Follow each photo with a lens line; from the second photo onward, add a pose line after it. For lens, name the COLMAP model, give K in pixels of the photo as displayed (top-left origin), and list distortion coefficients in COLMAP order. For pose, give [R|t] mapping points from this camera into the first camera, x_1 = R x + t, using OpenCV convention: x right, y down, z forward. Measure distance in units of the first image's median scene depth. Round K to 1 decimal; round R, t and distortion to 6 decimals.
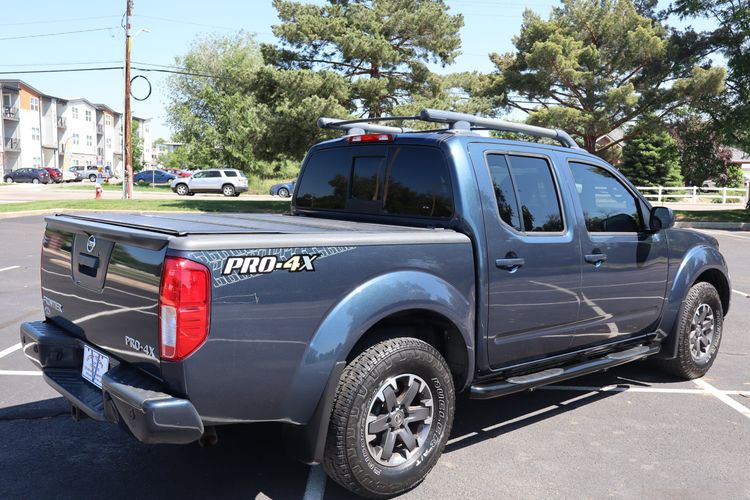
lens RADIAL K [[731.1, 0, 375.0], [0, 731.1, 250.0], [0, 0, 1]] dist [0.001026, 0.007794]
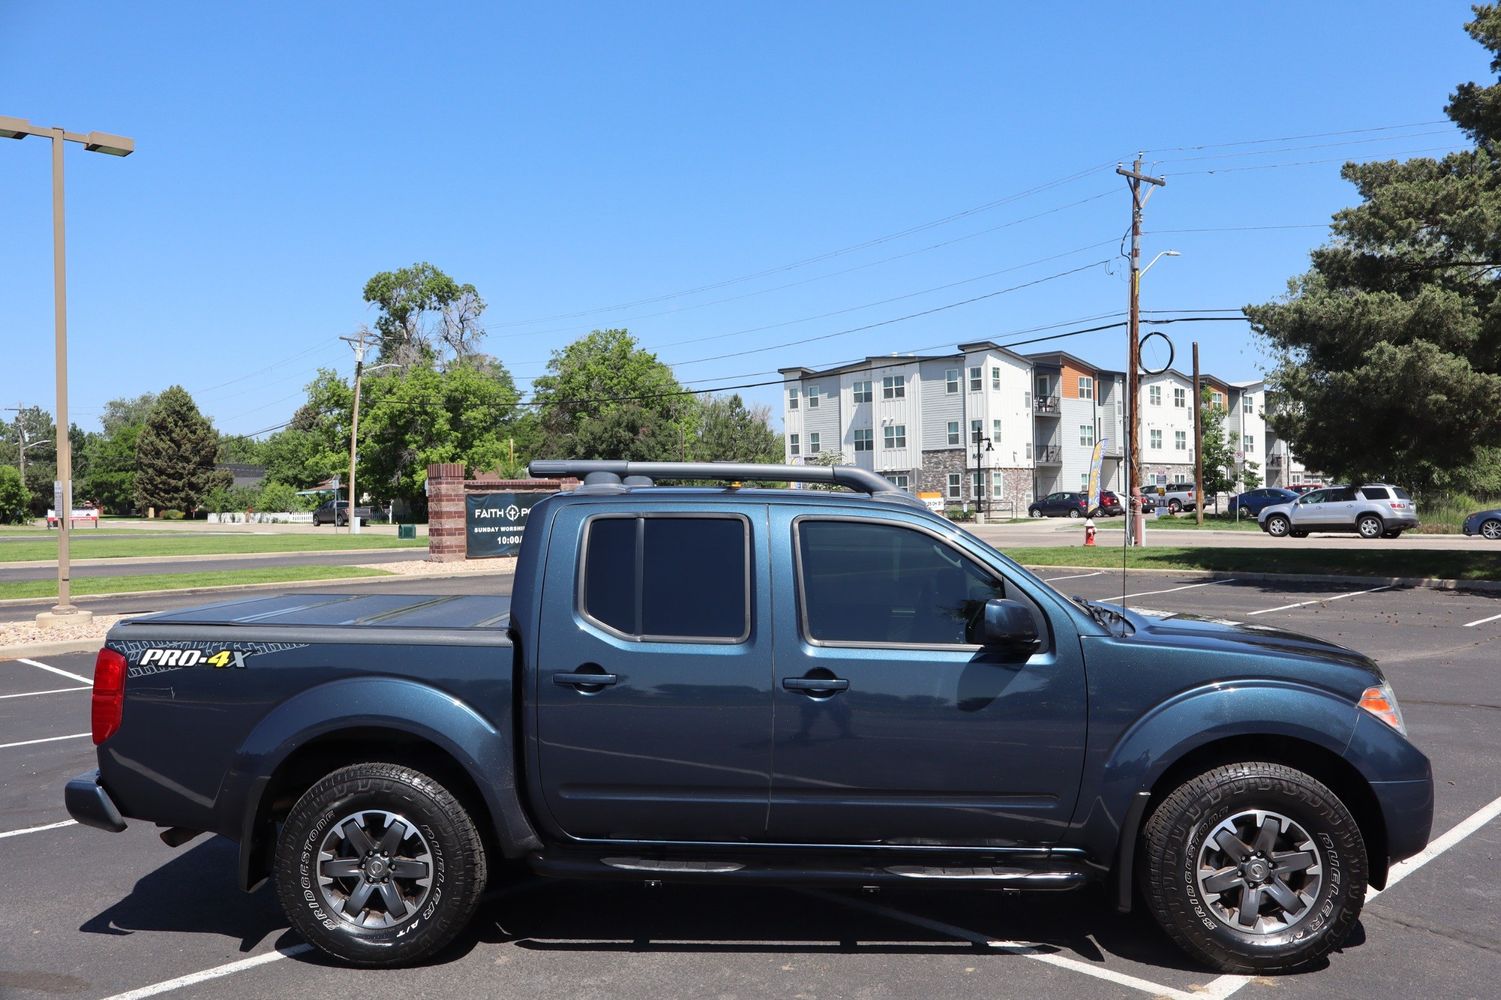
lens RADIAL K [[1304.7, 0, 668.9], [0, 1304.7, 503.0], [0, 0, 1]] dist [-0.001414, 0.000051]
pose [[0.678614, -0.028327, -0.733949, 0.228318], [-0.041937, 0.996132, -0.077221, -0.011426], [0.733297, 0.083183, 0.674801, 0.045195]]
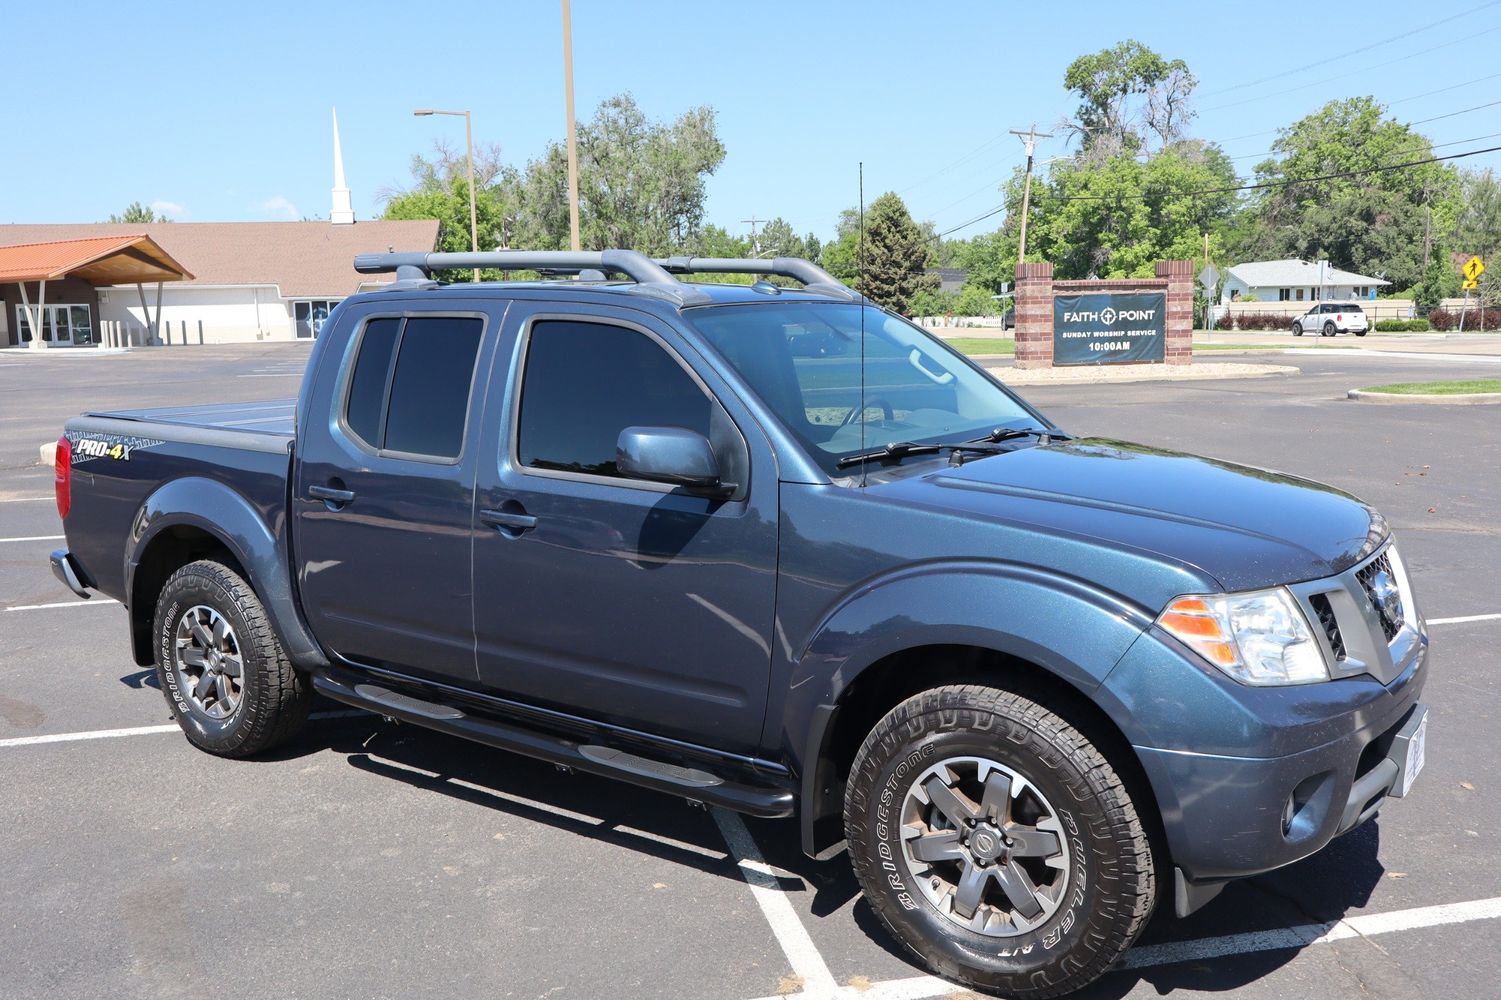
lens RADIAL K [[1304.7, 0, 668.9], [0, 1304.7, 503.0], [0, 0, 1]] dist [-0.001414, 0.000051]
pose [[0.187747, 0.115803, -0.975367, 0.268491], [-0.072458, 0.991953, 0.103825, -0.022811], [0.979541, 0.051180, 0.194627, 0.214577]]
